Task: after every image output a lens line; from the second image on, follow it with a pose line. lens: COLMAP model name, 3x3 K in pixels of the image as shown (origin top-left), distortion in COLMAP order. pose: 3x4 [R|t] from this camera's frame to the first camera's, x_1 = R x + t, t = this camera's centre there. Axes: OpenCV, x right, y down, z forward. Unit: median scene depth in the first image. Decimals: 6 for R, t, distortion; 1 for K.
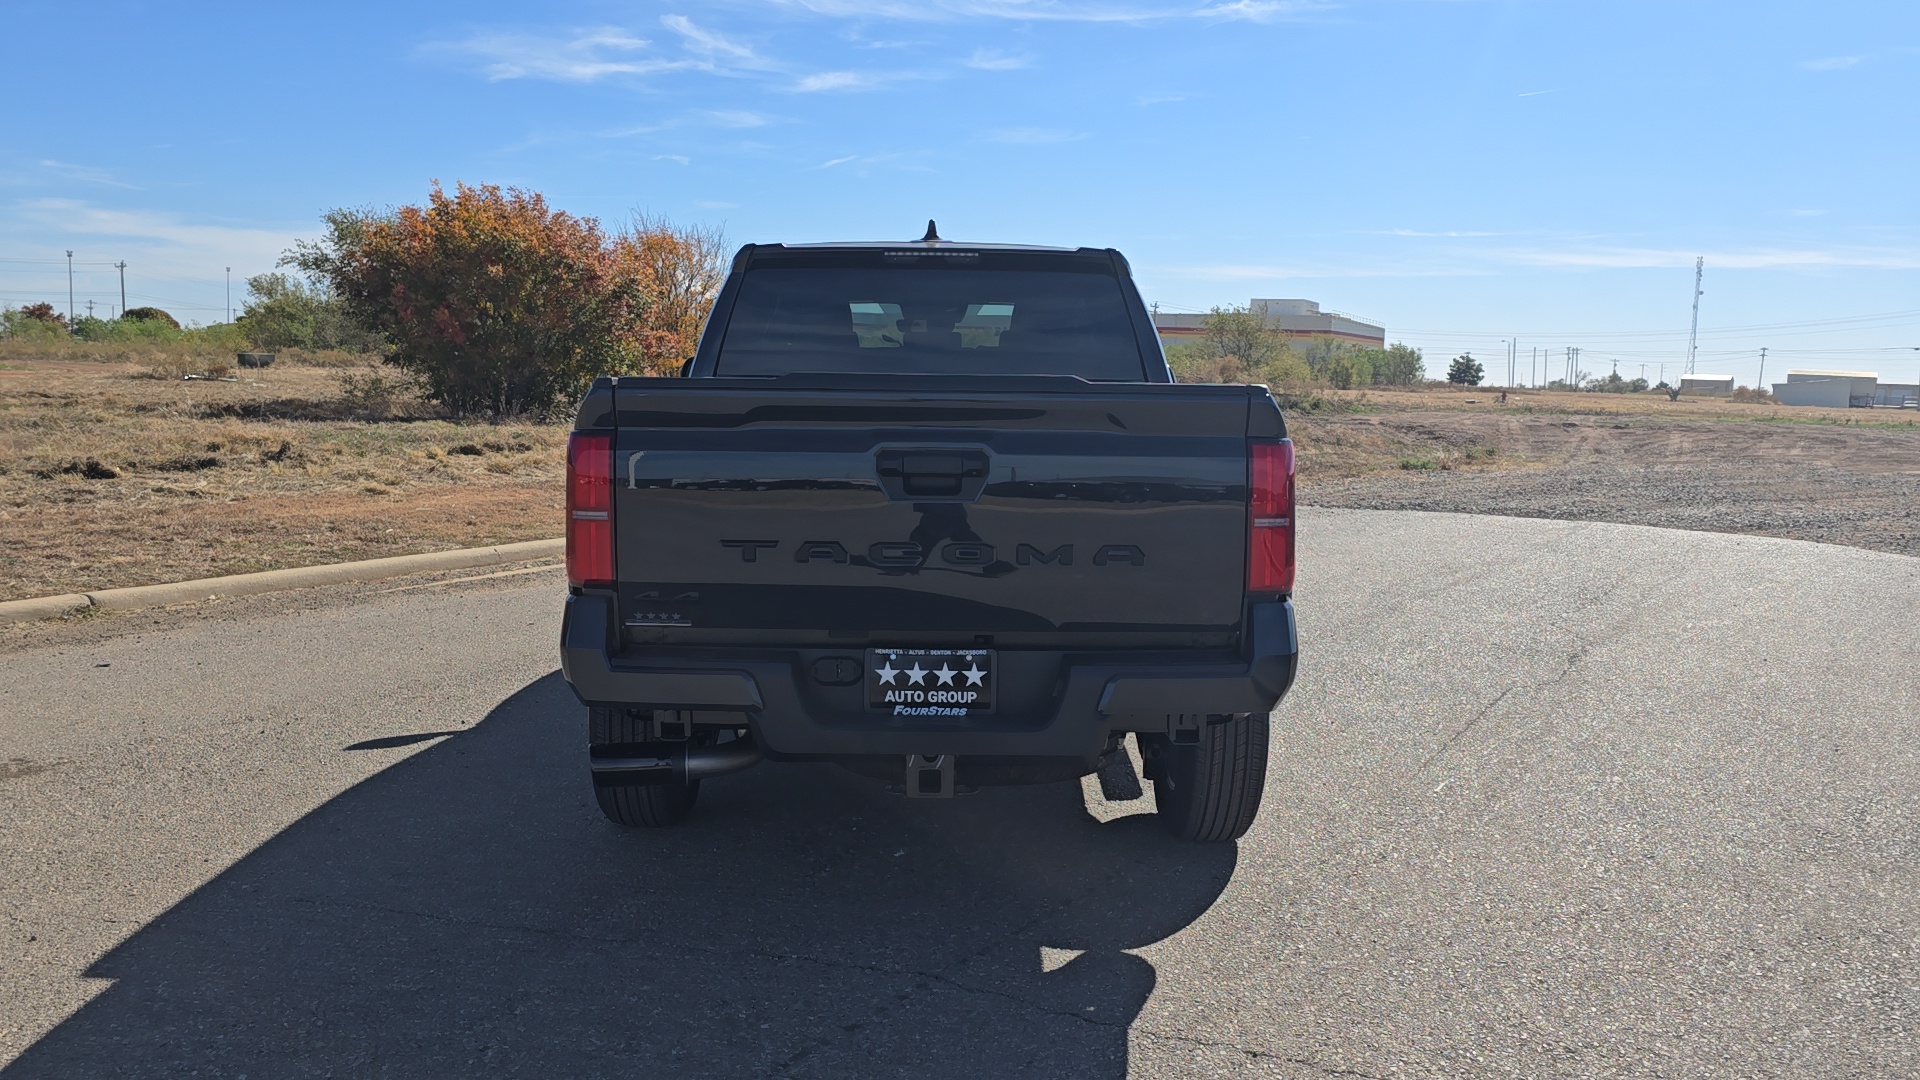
lens RADIAL K [[1606.6, 0, 963.6], [0, 1606.6, 549.6], [0, 0, 1]] dist [0.000732, -0.001478]
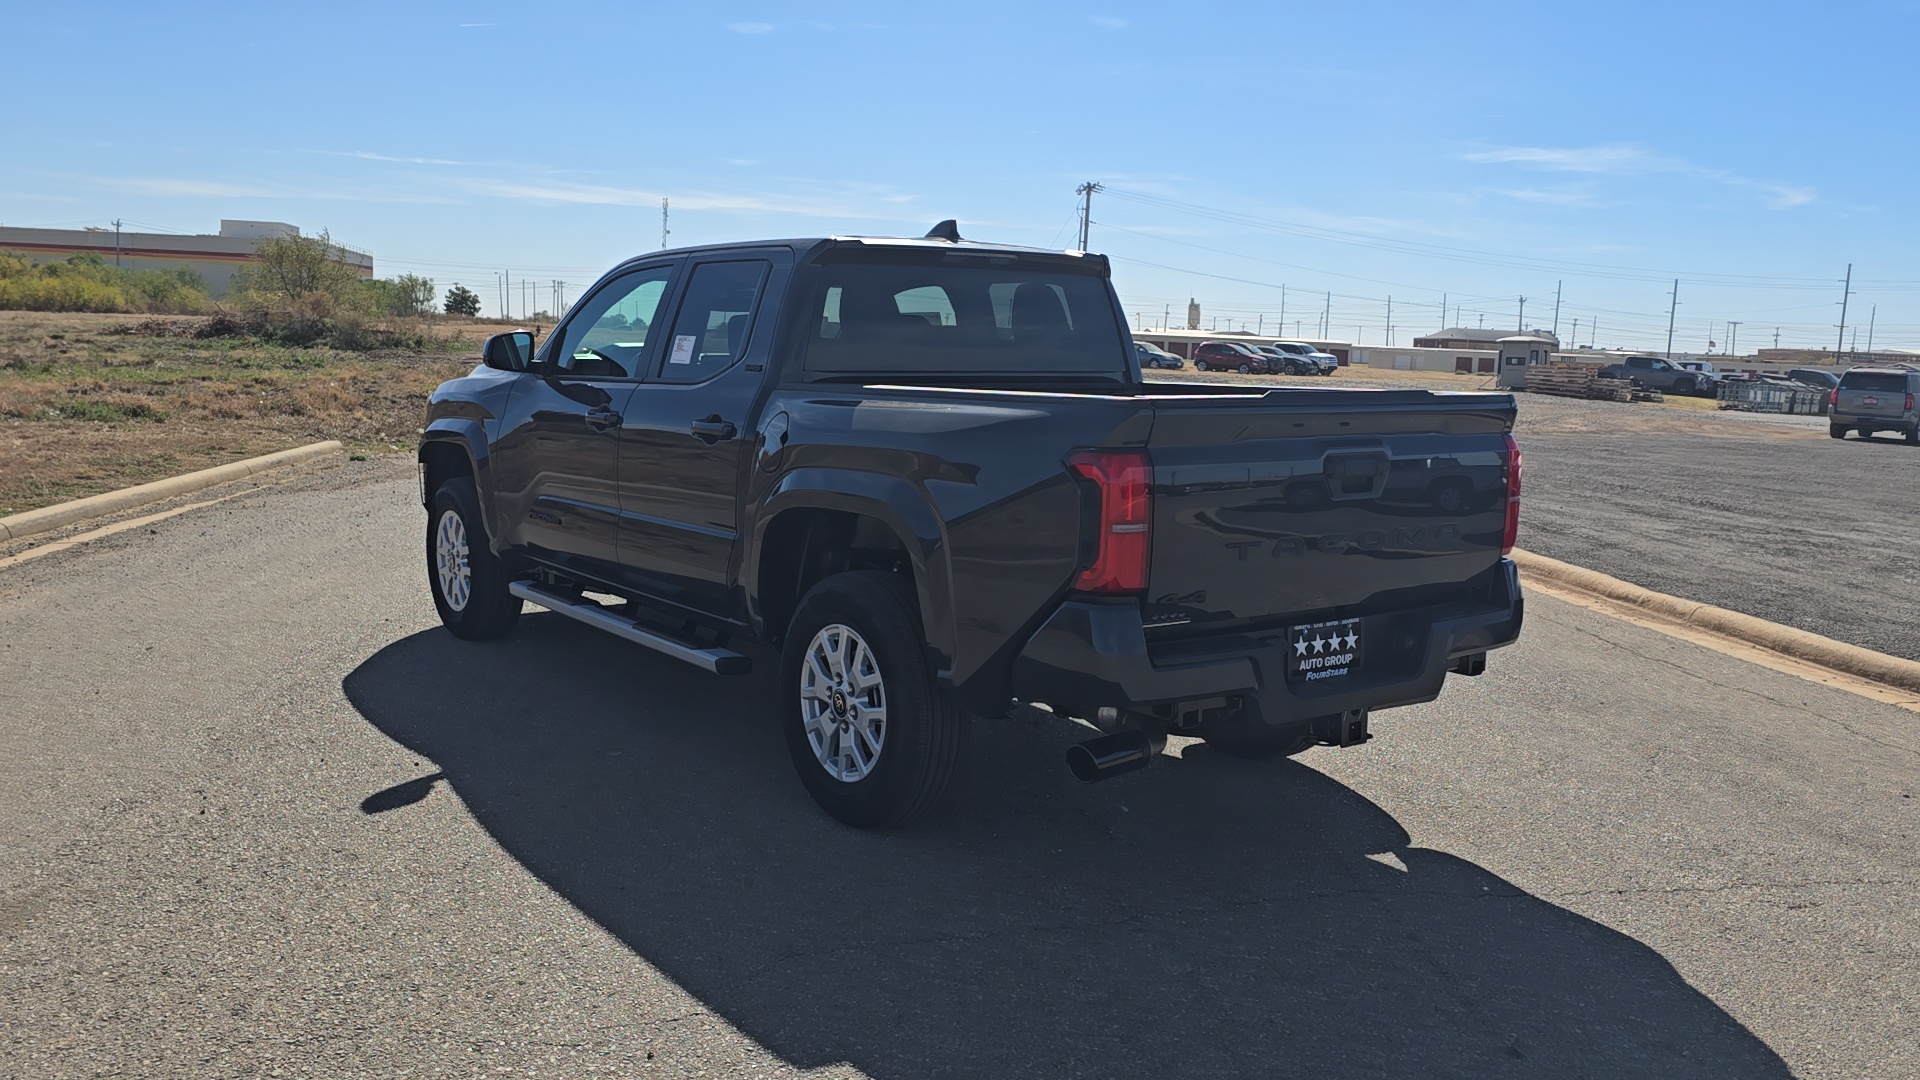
lens RADIAL K [[1606.6, 0, 963.6], [0, 1606.6, 549.6], [0, 0, 1]] dist [0.000732, -0.001478]
pose [[0.810760, -0.074123, 0.580667, -0.344255], [0.048725, 0.997054, 0.059244, -0.027731], [-0.583348, -0.019740, 0.811983, 0.073158]]
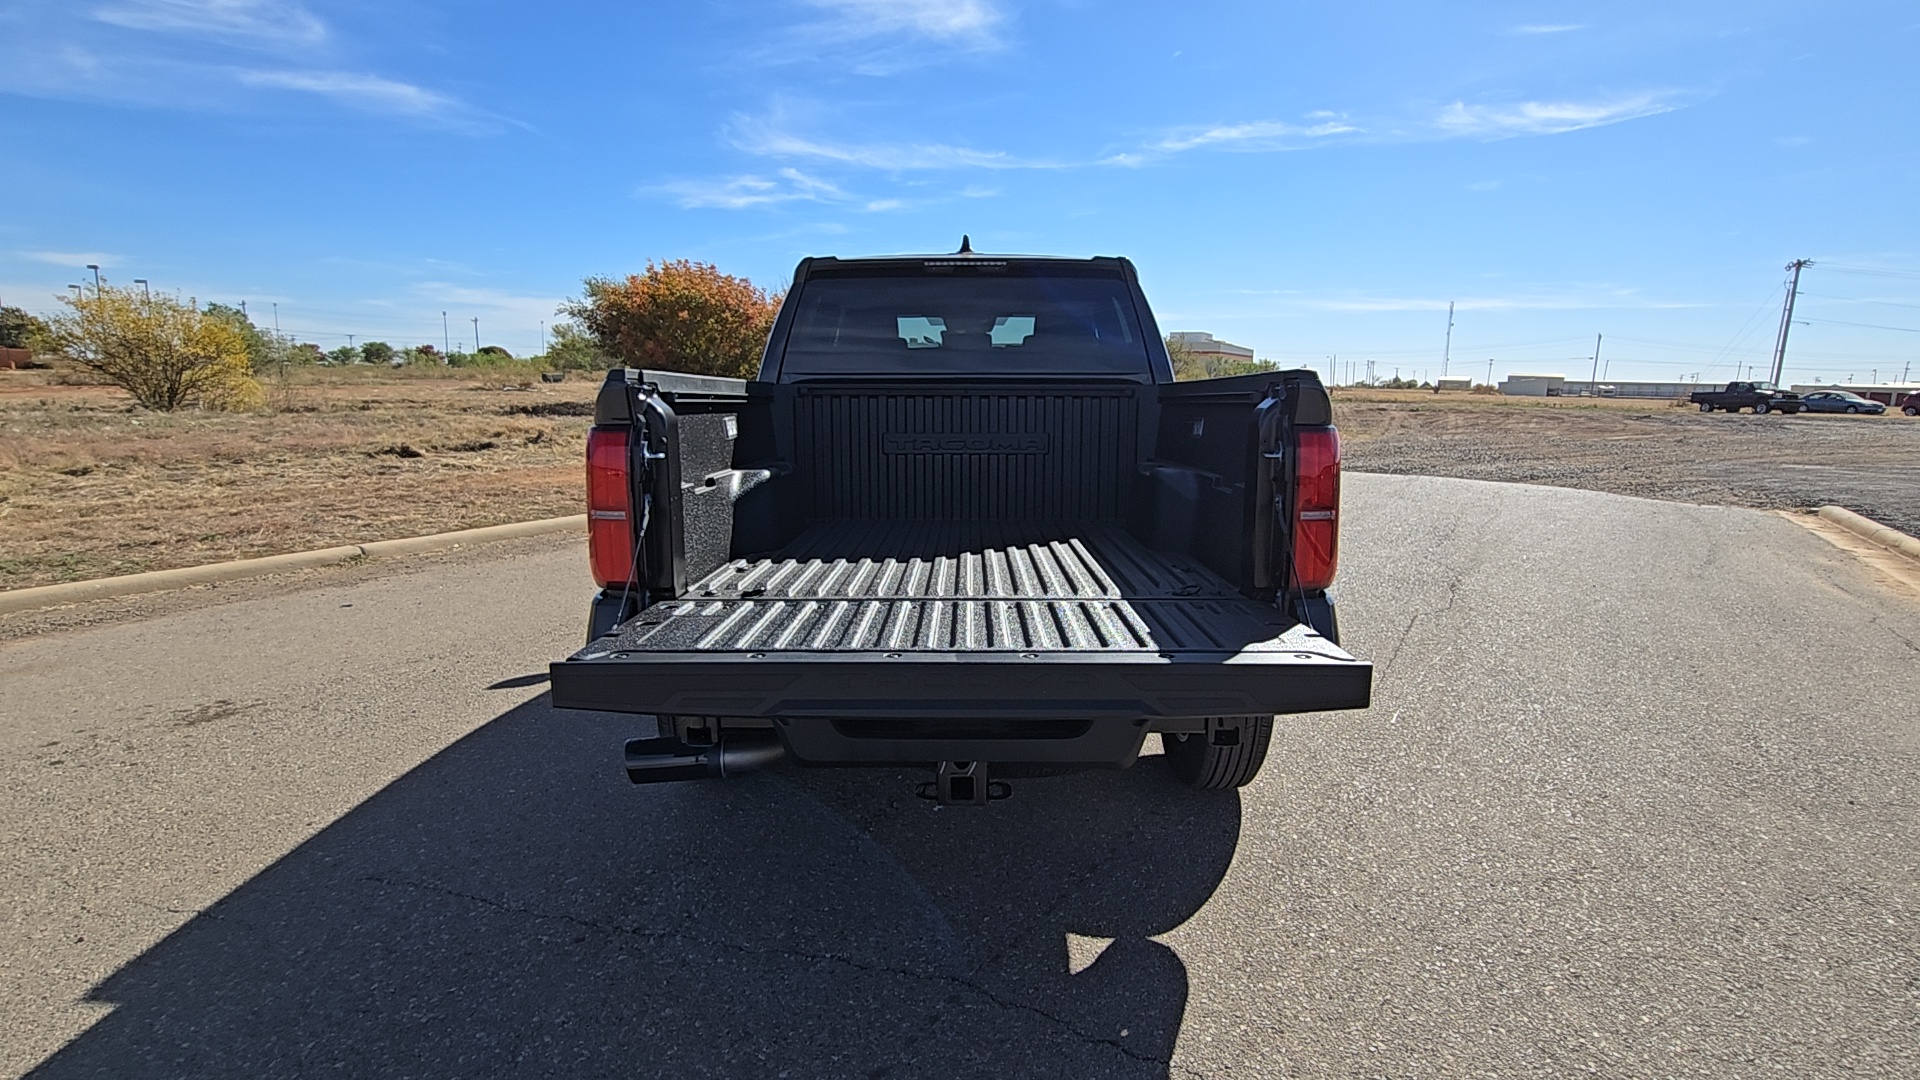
lens RADIAL K [[936.8, 0, 960.2], [0, 936.8, 597.4], [0, 0, 1]] dist [-0.000381, 0.000905]
pose [[0.999332, -0.004255, -0.036286, -0.000242], [0.008426, 0.993264, 0.115570, -0.013259], [0.035550, -0.115799, 0.992636, 0.165685]]
